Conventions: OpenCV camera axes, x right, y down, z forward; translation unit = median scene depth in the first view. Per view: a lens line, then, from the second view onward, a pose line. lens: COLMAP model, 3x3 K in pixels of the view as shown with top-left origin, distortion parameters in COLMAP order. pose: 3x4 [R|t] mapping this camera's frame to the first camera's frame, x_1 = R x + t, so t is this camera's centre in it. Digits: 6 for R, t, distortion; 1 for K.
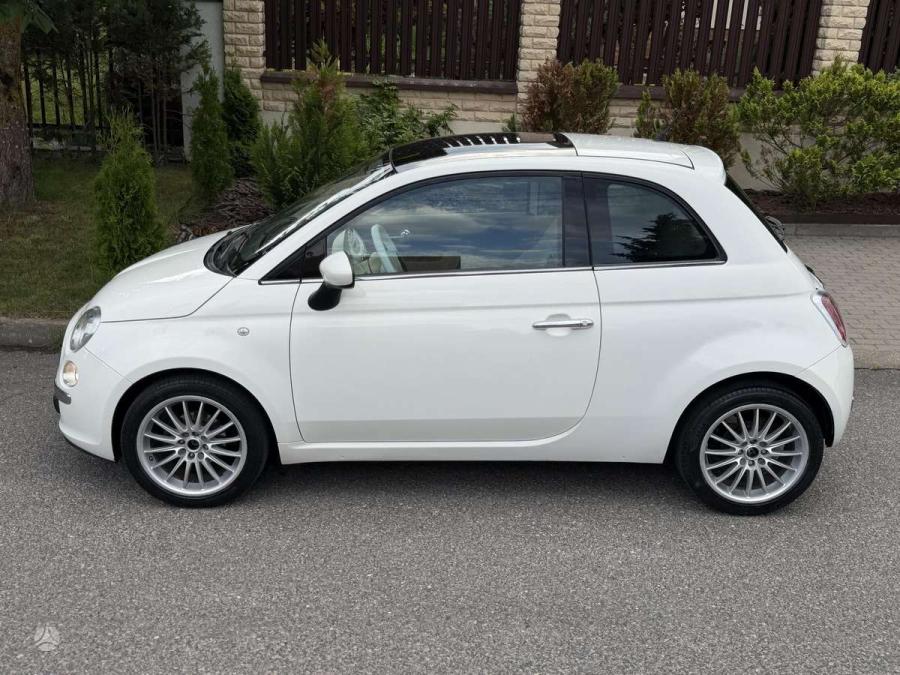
lens RADIAL K [[949.8, 0, 450.0], [0, 949.8, 337.5], [0, 0, 1]] dist [0.184446, -0.422451]
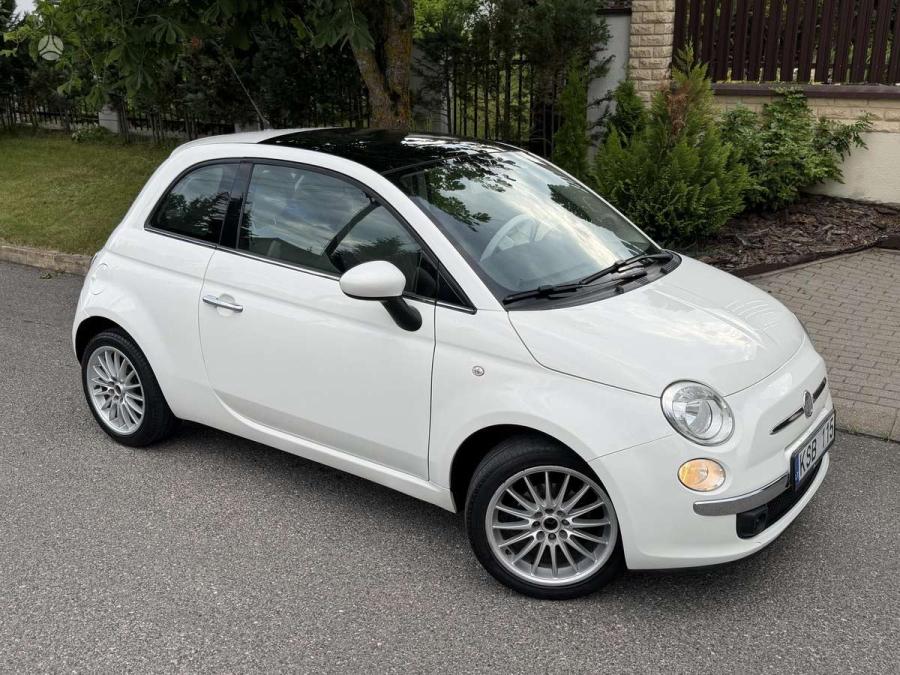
lens RADIAL K [[900.1, 0, 438.5], [0, 900.1, 338.3], [0, 0, 1]] dist [0.163996, -0.362079]
pose [[0.819012, 0.129337, -0.559010, 0.177122], [-0.134184, 0.990421, 0.032557, -0.020653], [0.557866, 0.048346, 0.828522, 0.123819]]
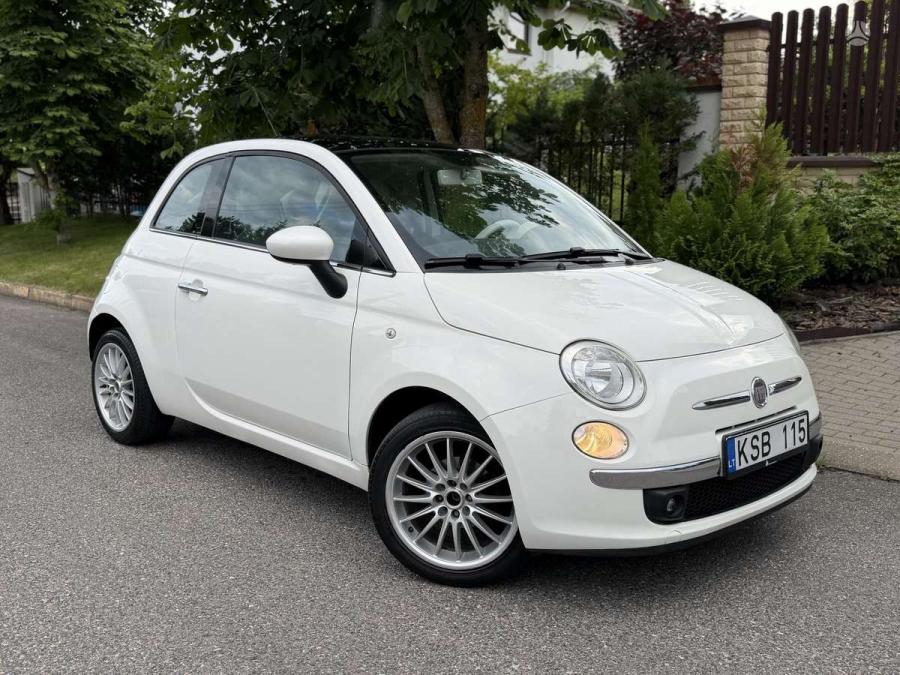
lens RADIAL K [[897.9, 0, 434.5], [0, 897.9, 339.2], [0, 0, 1]] dist [0.146525, -0.295226]
pose [[0.701179, 0.082806, -0.708160, 0.242899], [-0.189272, 0.979214, -0.072905, 0.023923], [0.687404, 0.185154, 0.702277, 0.198858]]
